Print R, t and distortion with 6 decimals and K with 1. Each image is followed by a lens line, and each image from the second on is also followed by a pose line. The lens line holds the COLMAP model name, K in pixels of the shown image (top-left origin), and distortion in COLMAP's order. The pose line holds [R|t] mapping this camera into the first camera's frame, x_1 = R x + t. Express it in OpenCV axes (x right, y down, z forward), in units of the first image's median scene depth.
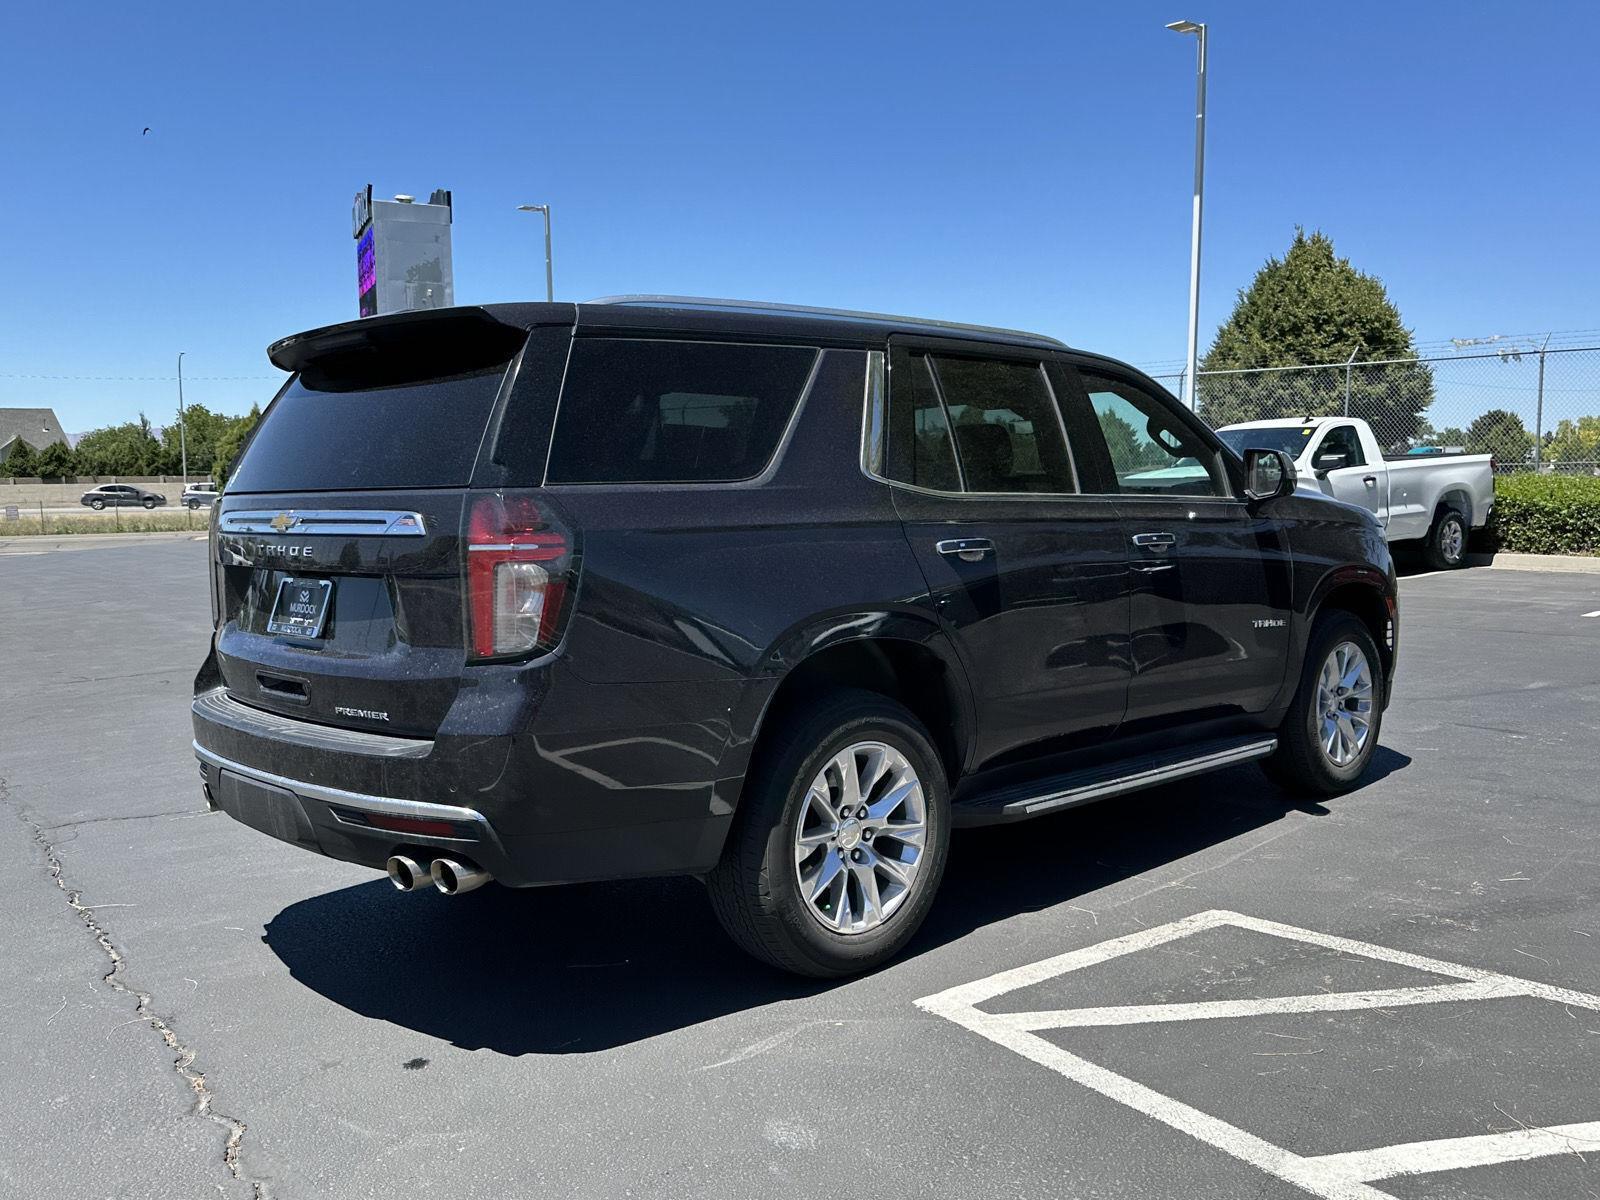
lens RADIAL K [[1331.9, 0, 800.0], [0, 1331.9, 600.0], [0, 0, 1]] dist [0.131438, -0.257716]
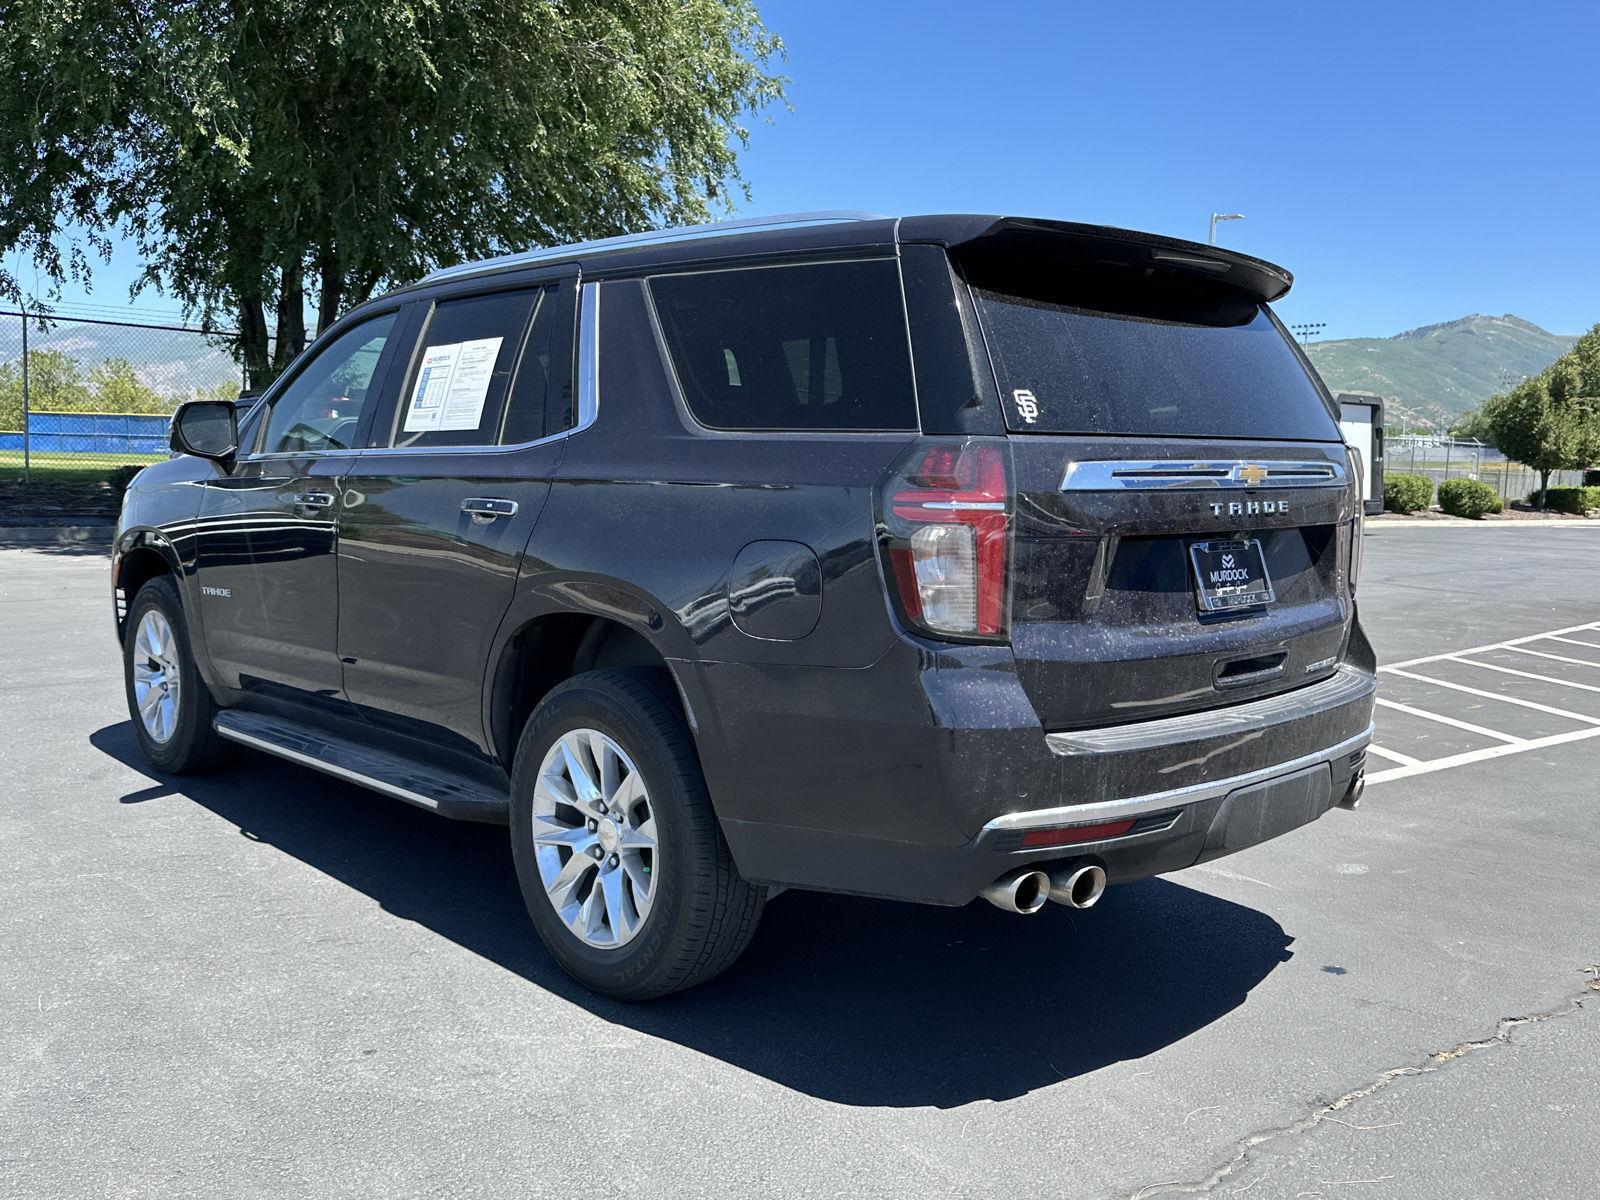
lens RADIAL K [[1337.2, 0, 812.1], [0, 1337.2, 584.0], [0, 0, 1]] dist [0.129284, -0.241328]
pose [[0.018001, -0.076696, 0.996892, -1.135892], [0.065634, 0.994994, 0.075365, -0.065056], [-0.997681, 0.064073, 0.022945, 1.150245]]
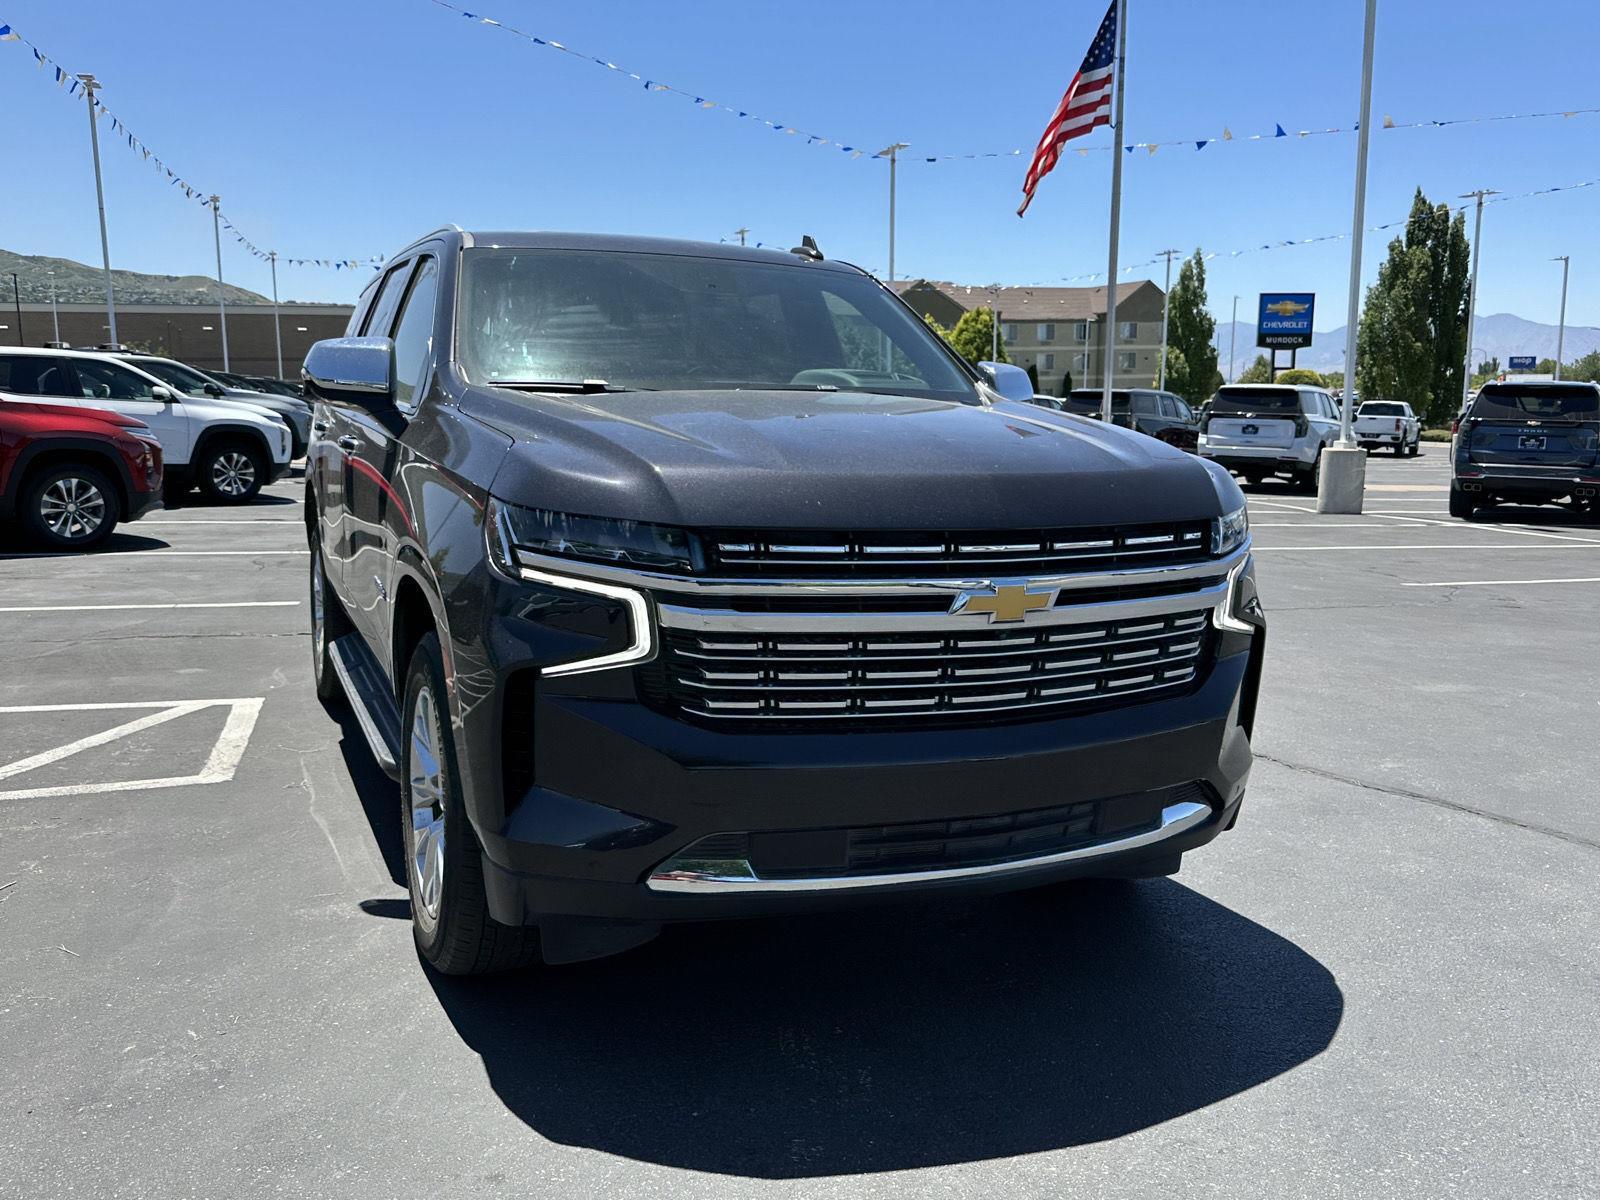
lens RADIAL K [[1331.9, 0, 800.0], [0, 1331.9, 600.0], [0, 0, 1]] dist [0.131438, -0.257716]
pose [[-0.340624, 0.151944, -0.927841, 1.261043], [-0.090087, 0.977040, 0.193073, -0.179623], [0.935874, 0.149352, -0.319115, 1.948948]]
